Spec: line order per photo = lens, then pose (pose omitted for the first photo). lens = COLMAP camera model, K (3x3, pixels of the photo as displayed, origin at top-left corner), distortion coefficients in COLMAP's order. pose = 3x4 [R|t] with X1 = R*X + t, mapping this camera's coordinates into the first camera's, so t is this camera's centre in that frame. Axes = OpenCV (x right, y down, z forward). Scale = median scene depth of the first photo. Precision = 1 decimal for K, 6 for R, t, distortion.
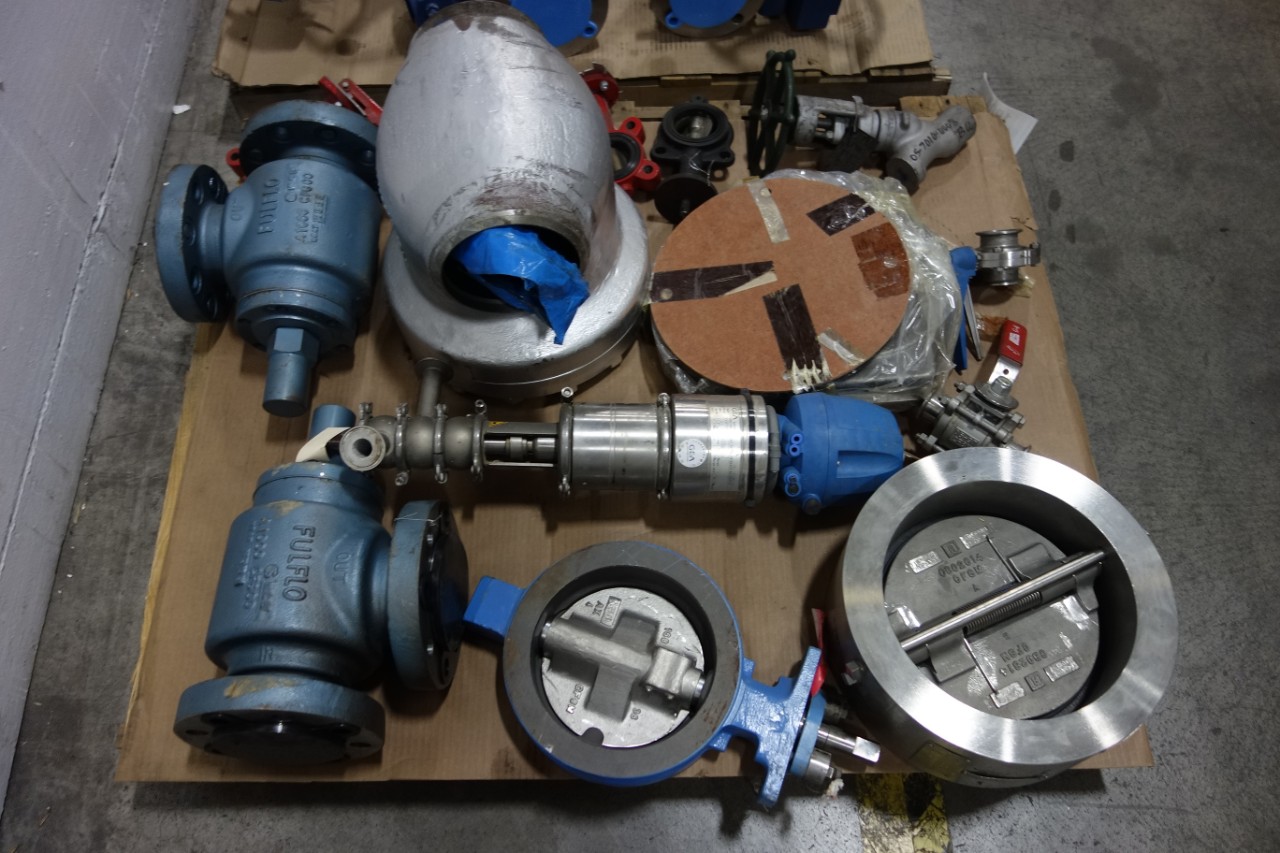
lens RADIAL K [[1009.9, 0, 640.0], [0, 1009.9, 426.5], [0, 0, 1]] dist [-0.011063, -0.017551]
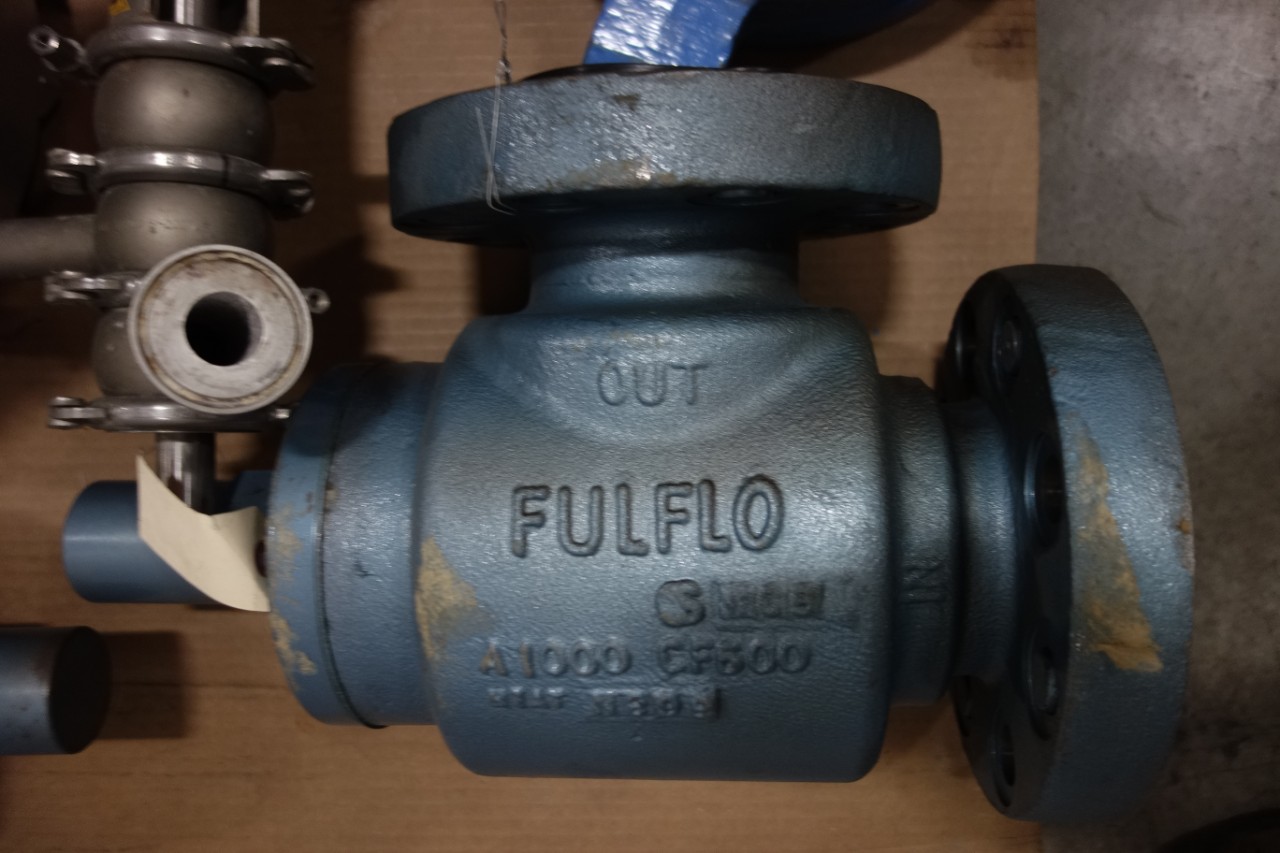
lens RADIAL K [[1009.9, 0, 640.0], [0, 1009.9, 426.5], [0, 0, 1]] dist [-0.011063, -0.017551]
pose [[-0.003285, -0.999254, -0.038489, -0.270734], [0.889721, -0.020491, 0.456044, -0.002332], [-0.456492, -0.032746, 0.889125, 0.663728]]
